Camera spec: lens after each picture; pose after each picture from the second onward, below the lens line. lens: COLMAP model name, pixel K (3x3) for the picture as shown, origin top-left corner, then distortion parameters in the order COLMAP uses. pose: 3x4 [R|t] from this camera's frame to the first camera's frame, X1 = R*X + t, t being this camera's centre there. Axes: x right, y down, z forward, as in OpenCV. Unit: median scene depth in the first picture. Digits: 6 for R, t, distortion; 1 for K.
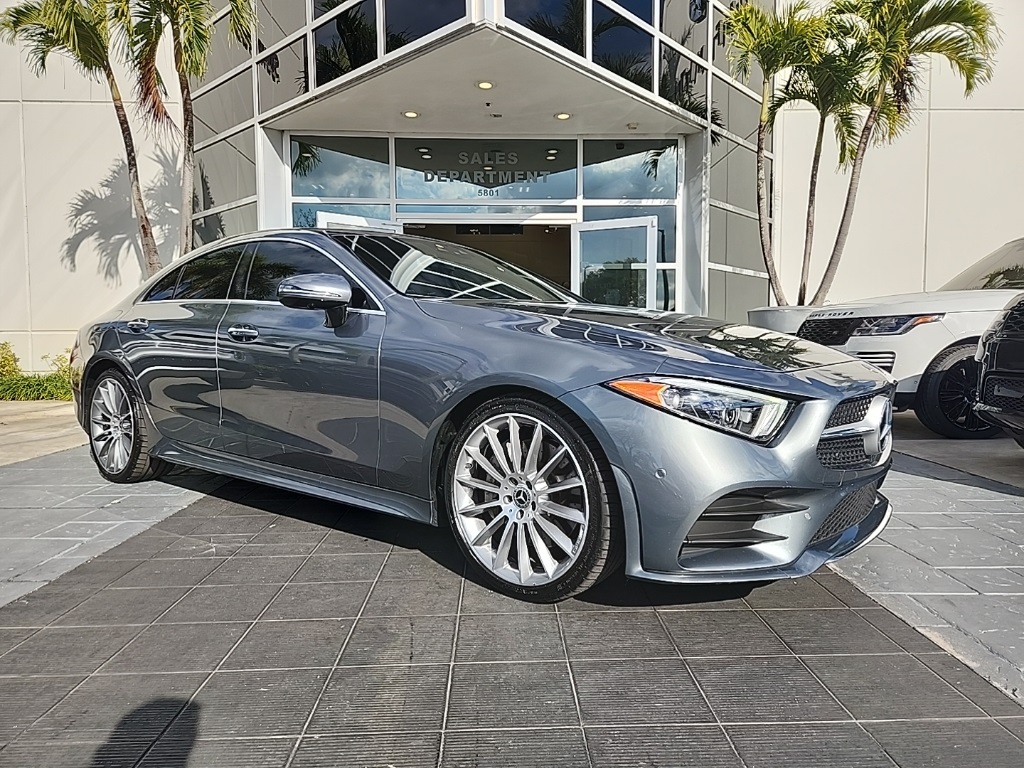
lens RADIAL K [[681.8, 0, 517.6], [0, 681.8, 369.4], [0, 0, 1]] dist [0.076096, -0.064567]
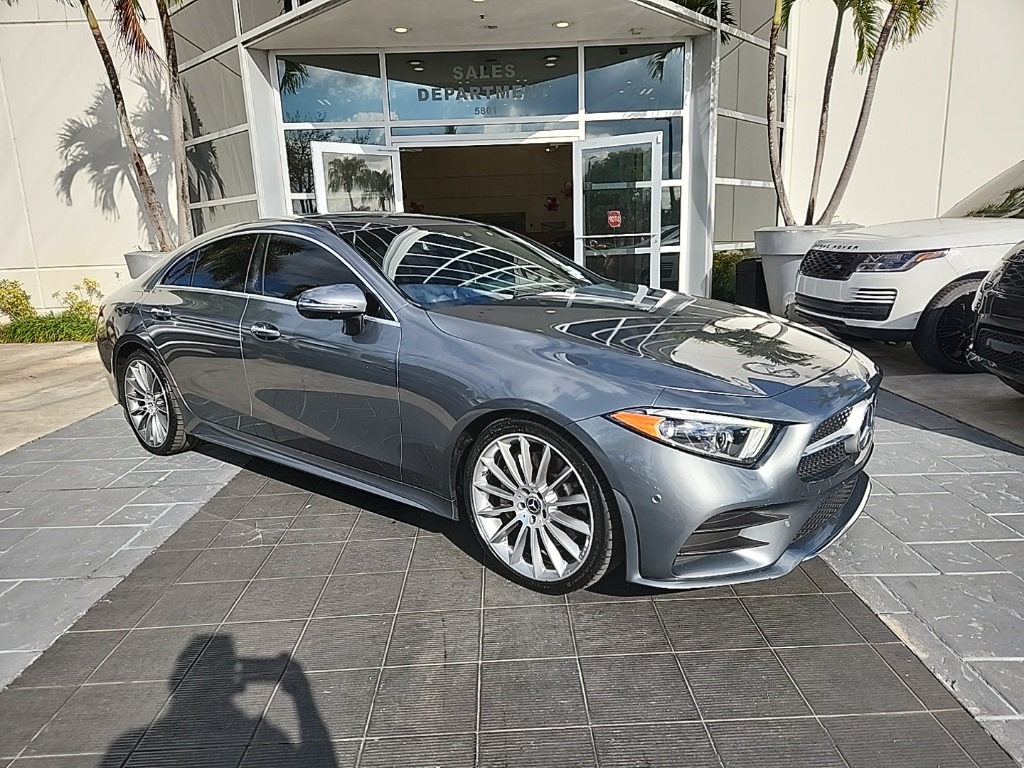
lens RADIAL K [[687.5, 0, 509.4], [0, 687.5, 379.5], [0, 0, 1]] dist [0.069399, -0.057927]
pose [[0.999315, -0.030545, -0.020878, -0.001483], [0.033540, 0.986108, 0.162684, -0.081688], [0.015618, -0.163273, 0.986457, -0.033522]]
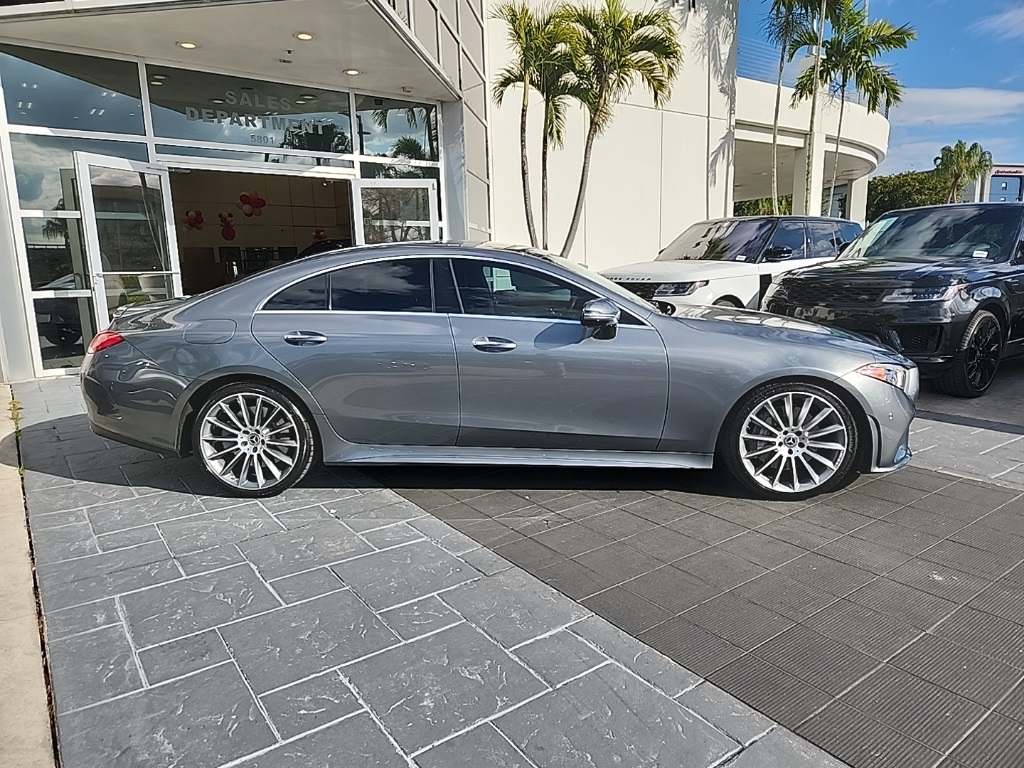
lens RADIAL K [[681.8, 0, 517.6], [0, 681.8, 369.4], [0, 0, 1]] dist [0.076096, -0.064567]
pose [[0.821488, -0.102281, 0.560978, -0.590813], [0.040558, 0.991771, 0.121433, -0.087638], [-0.568781, -0.077004, 0.818876, 0.008001]]
